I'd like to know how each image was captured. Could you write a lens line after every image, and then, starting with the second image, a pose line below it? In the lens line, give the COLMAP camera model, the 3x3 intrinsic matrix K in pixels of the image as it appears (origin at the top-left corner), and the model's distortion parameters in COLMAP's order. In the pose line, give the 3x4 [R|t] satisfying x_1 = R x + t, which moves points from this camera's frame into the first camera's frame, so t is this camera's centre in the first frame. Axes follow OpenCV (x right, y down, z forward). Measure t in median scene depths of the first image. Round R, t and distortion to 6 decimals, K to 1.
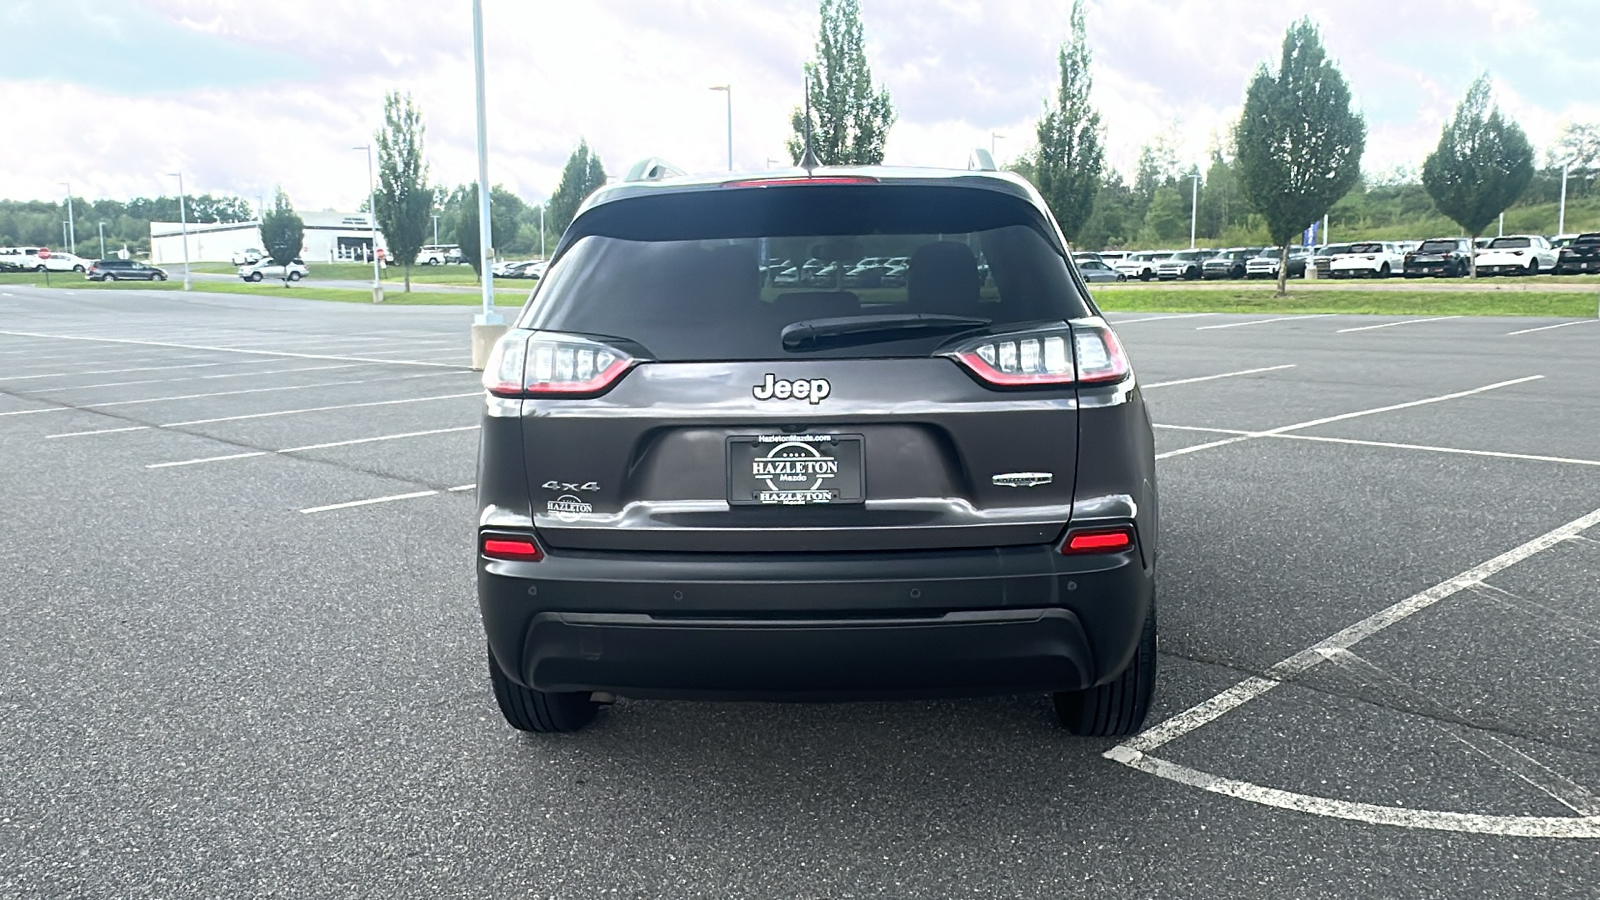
lens RADIAL K [[1292.1, 0, 803.3], [0, 1292.1, 449.4], [0, 0, 1]] dist [0.002116, -0.011880]
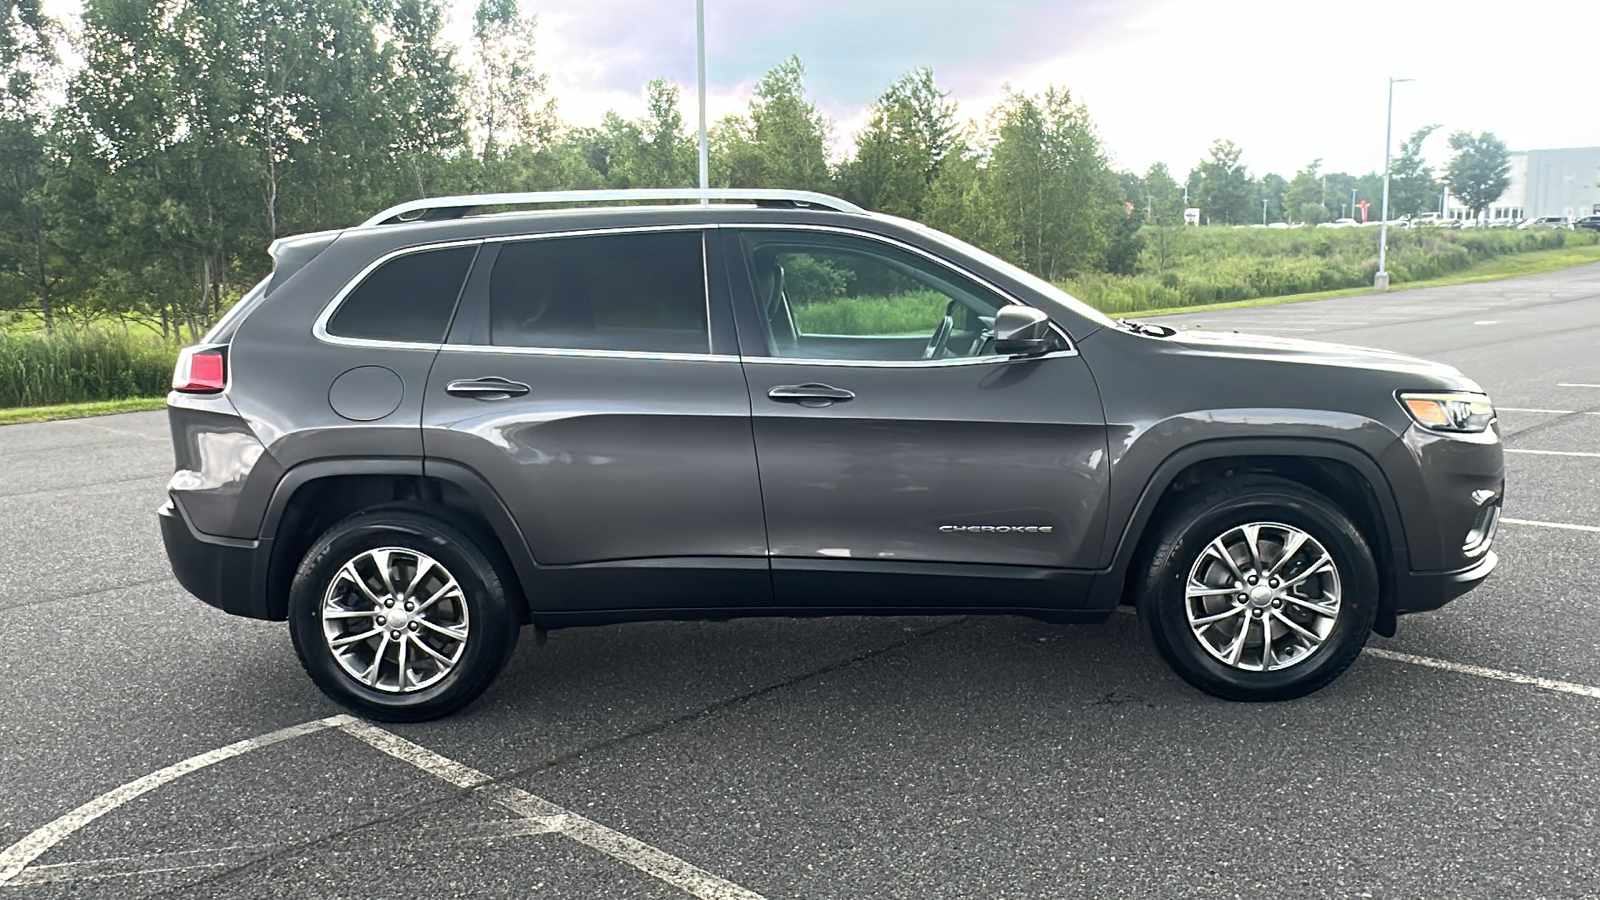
lens RADIAL K [[1292.1, 0, 805.7], [0, 1292.1, 448.6], [0, 0, 1]] dist [0.002116, -0.011880]
pose [[0.029635, 0.153544, -0.987697, 1.358323], [-0.112891, 0.982323, 0.149321, -0.226684], [0.993165, 0.107077, 0.046445, 1.314715]]
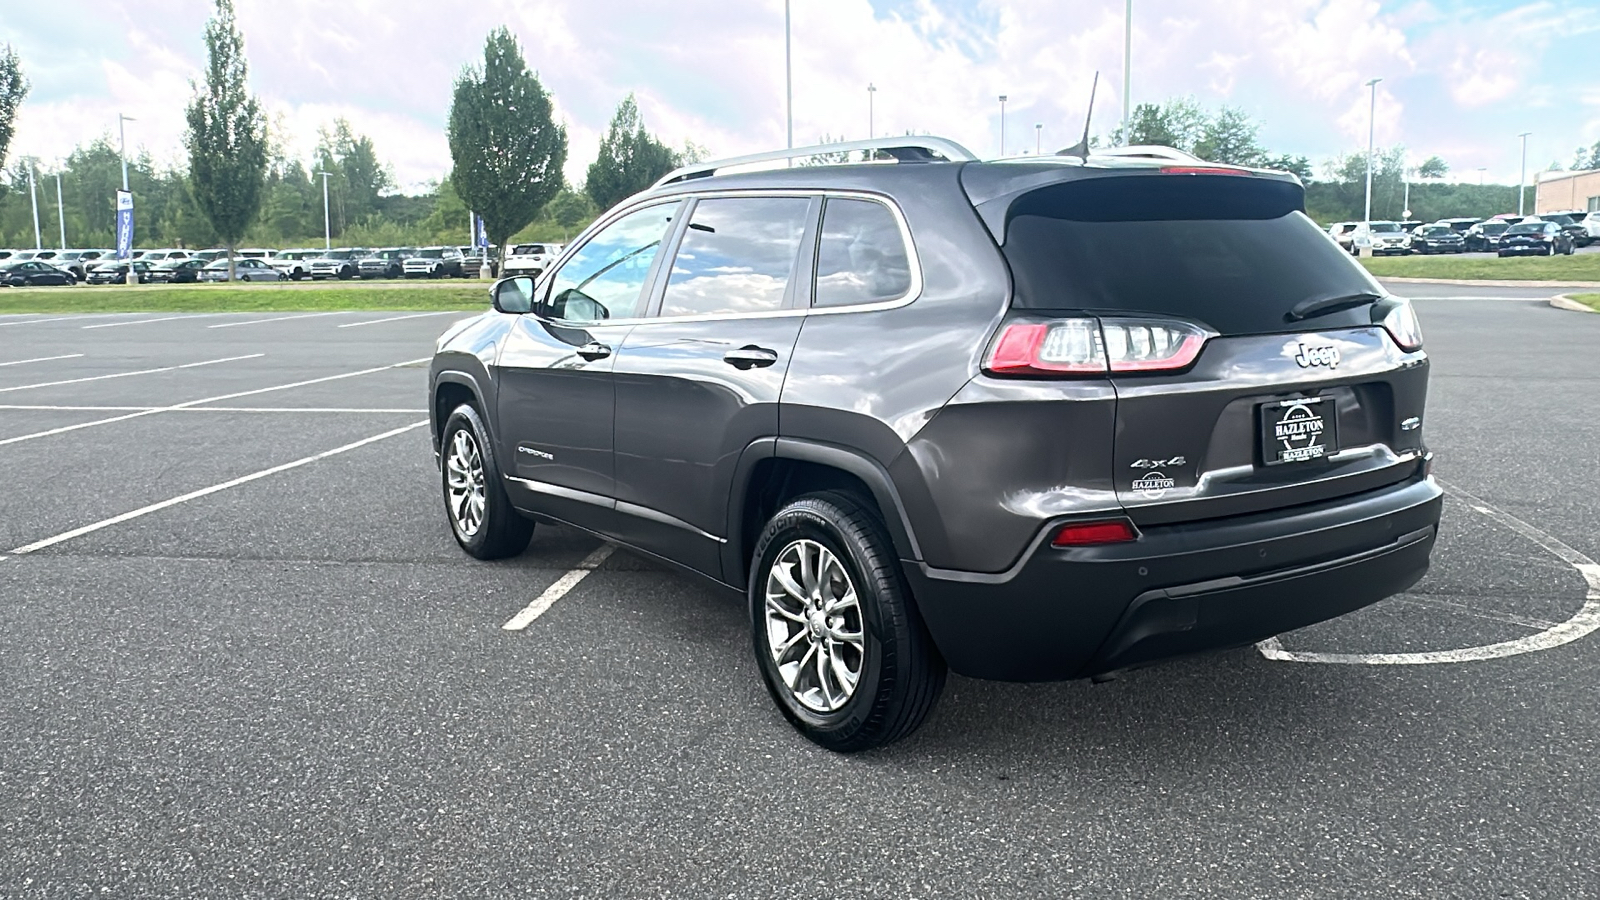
lens RADIAL K [[1292.1, 0, 802.8], [0, 1292.1, 452.3], [0, 0, 1]] dist [0.002116, -0.011880]
pose [[0.784886, -0.081444, 0.614264, -0.819444], [0.080227, 0.996337, 0.029592, -0.025672], [-0.614424, 0.026054, 0.788545, 0.303031]]
